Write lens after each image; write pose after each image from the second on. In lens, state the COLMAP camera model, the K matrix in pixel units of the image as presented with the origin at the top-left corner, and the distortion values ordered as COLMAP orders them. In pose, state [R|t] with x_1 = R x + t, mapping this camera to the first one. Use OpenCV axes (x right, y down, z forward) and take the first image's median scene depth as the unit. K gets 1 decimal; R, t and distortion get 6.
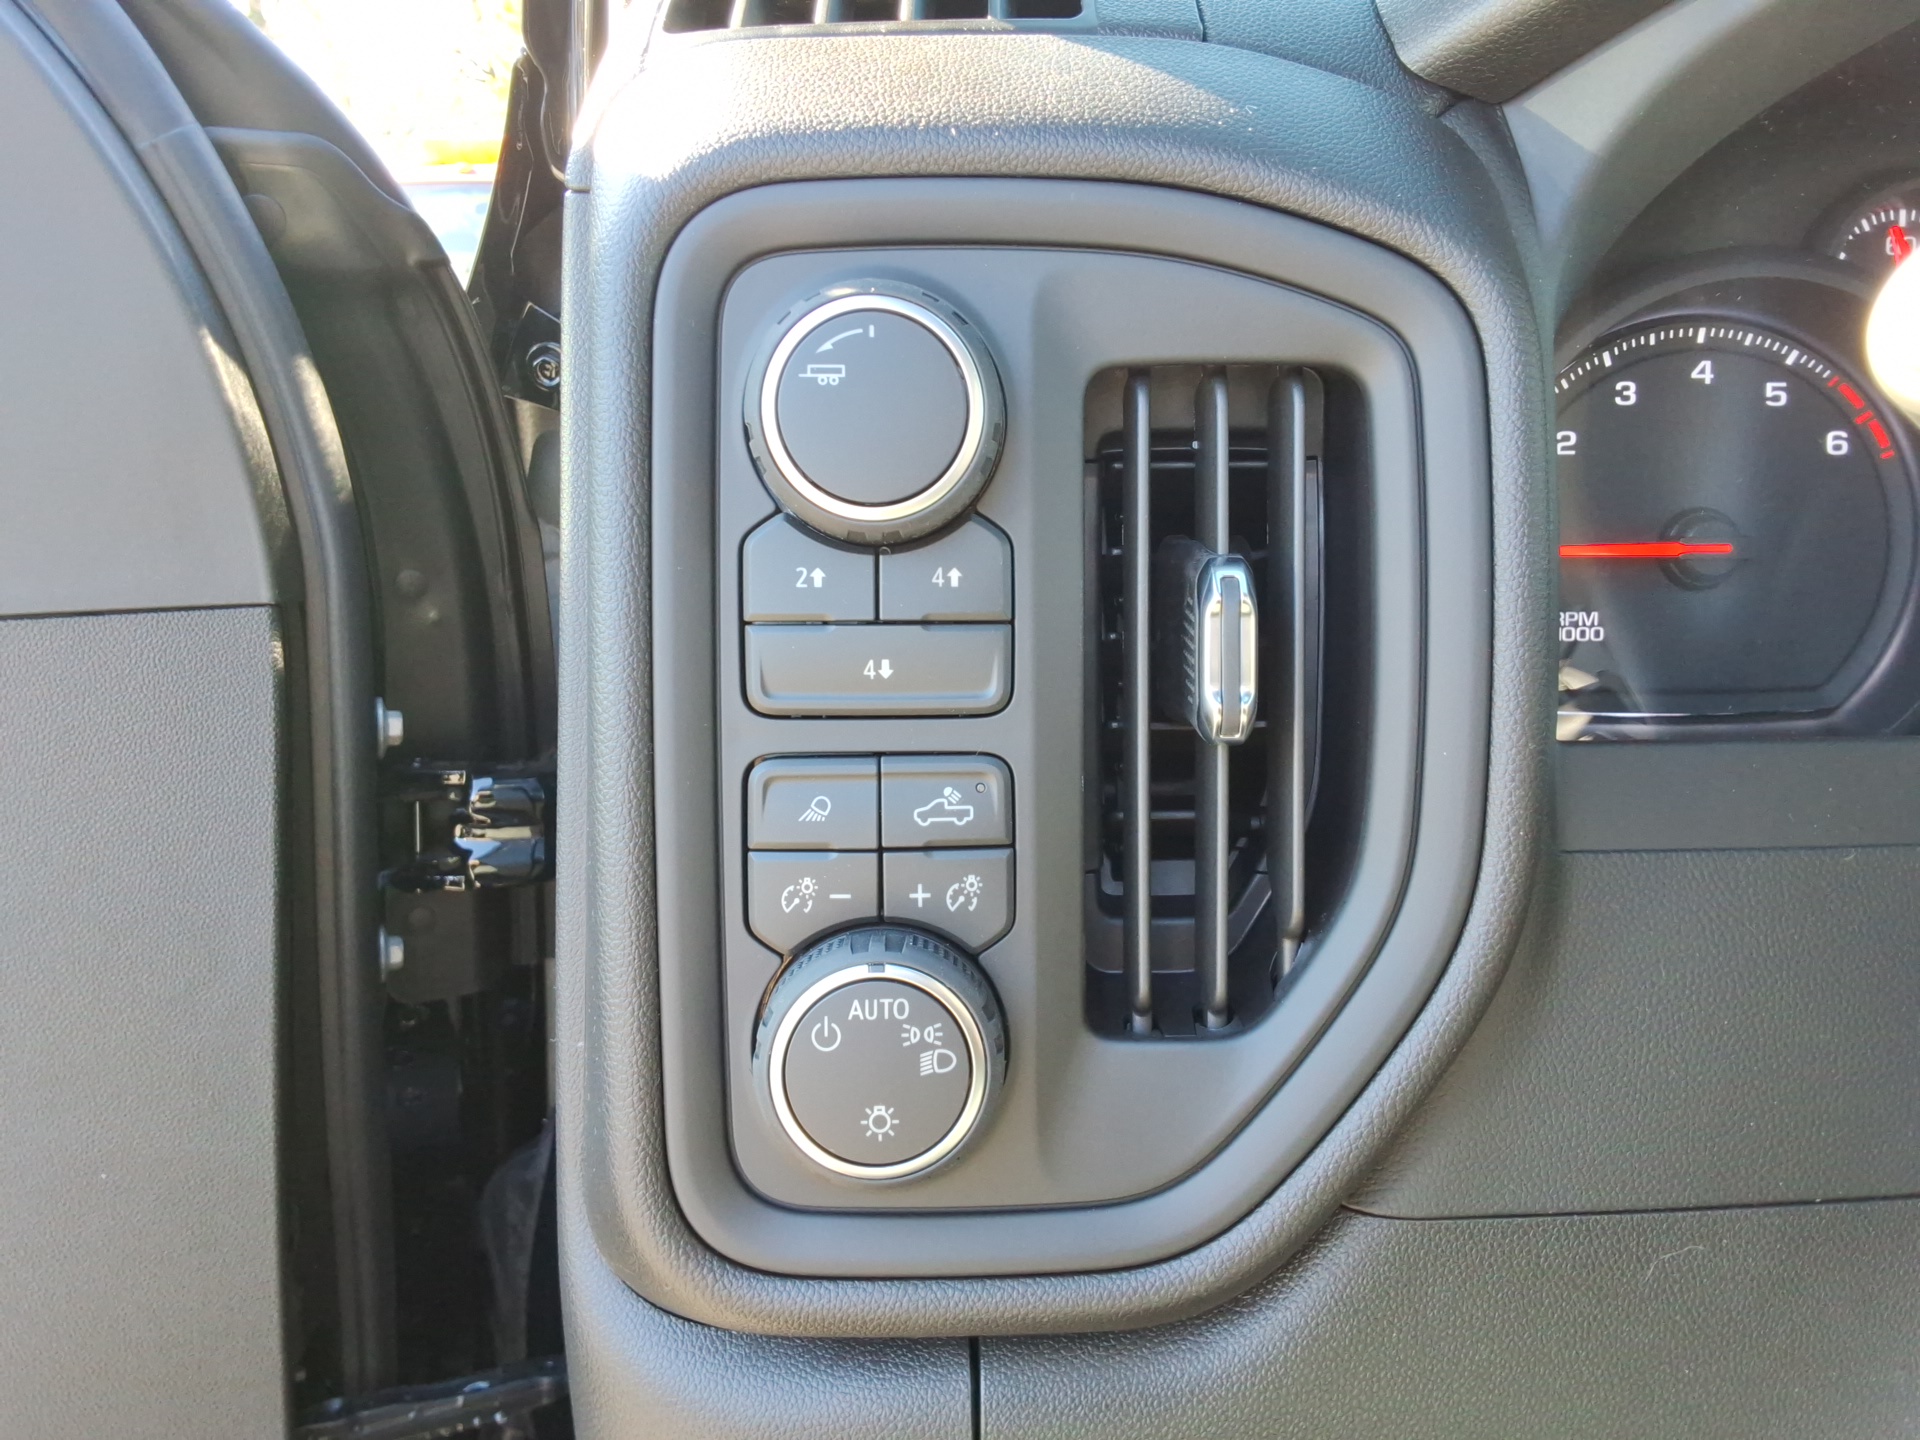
lens RADIAL K [[1546.0, 0, 950.0], [0, 1546.0, 723.2], [0, 0, 1]] dist [0.093019, -0.143433]
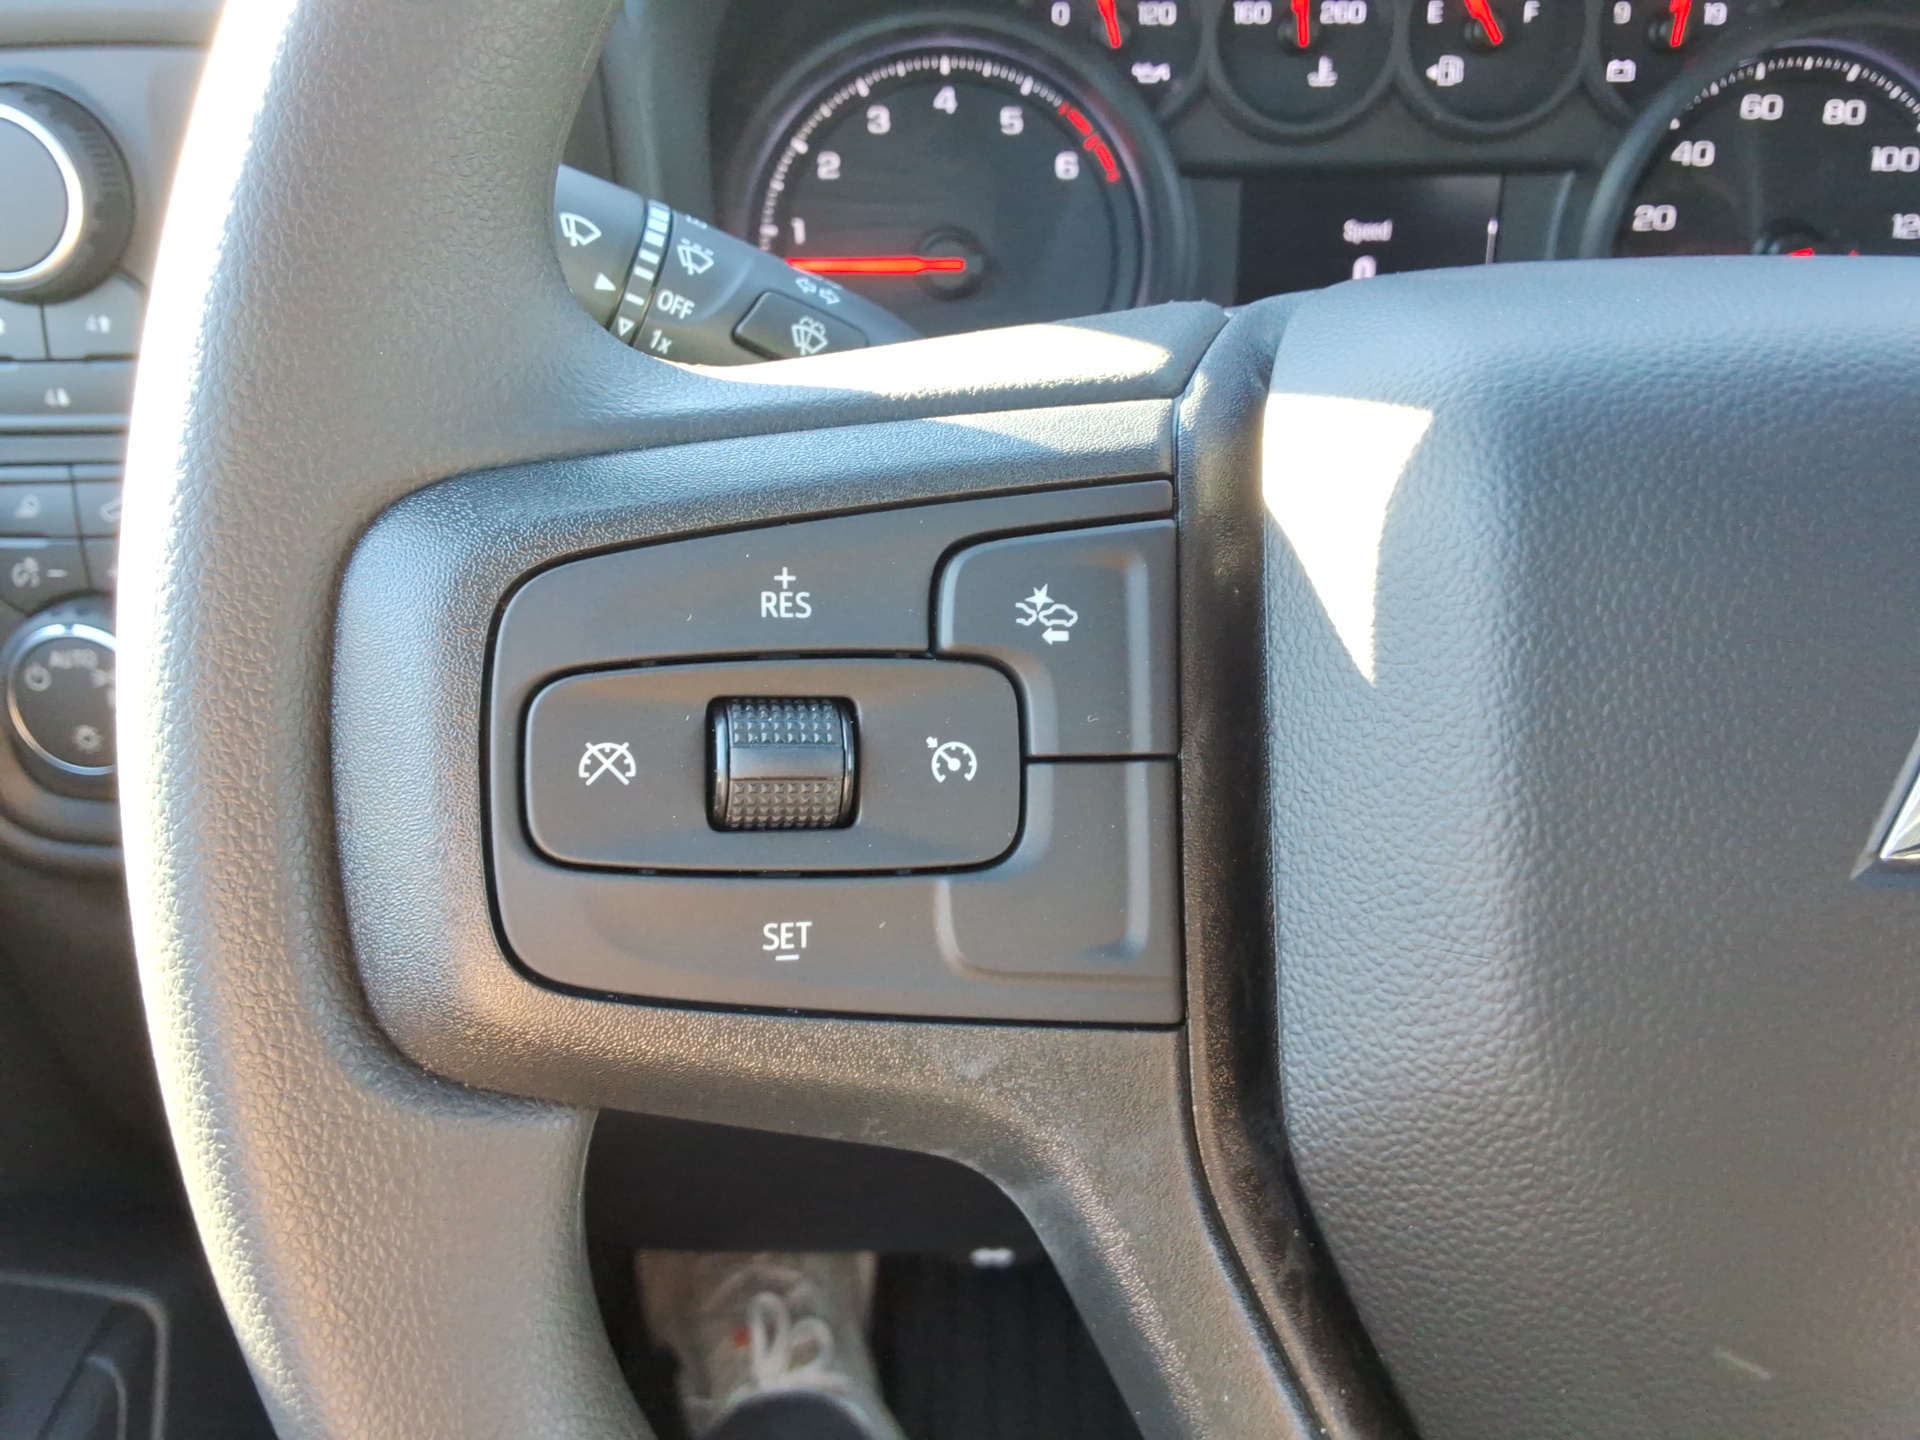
lens RADIAL K [[1546.0, 0, 946.5], [0, 1546.0, 717.7], [0, 0, 1]] dist [0.093019, -0.143433]
pose [[0.999577, 0.010950, -0.026925, 0.516278], [-0.003744, 0.967113, 0.254321, -0.079269], [0.028824, -0.254113, 0.966745, -0.211654]]
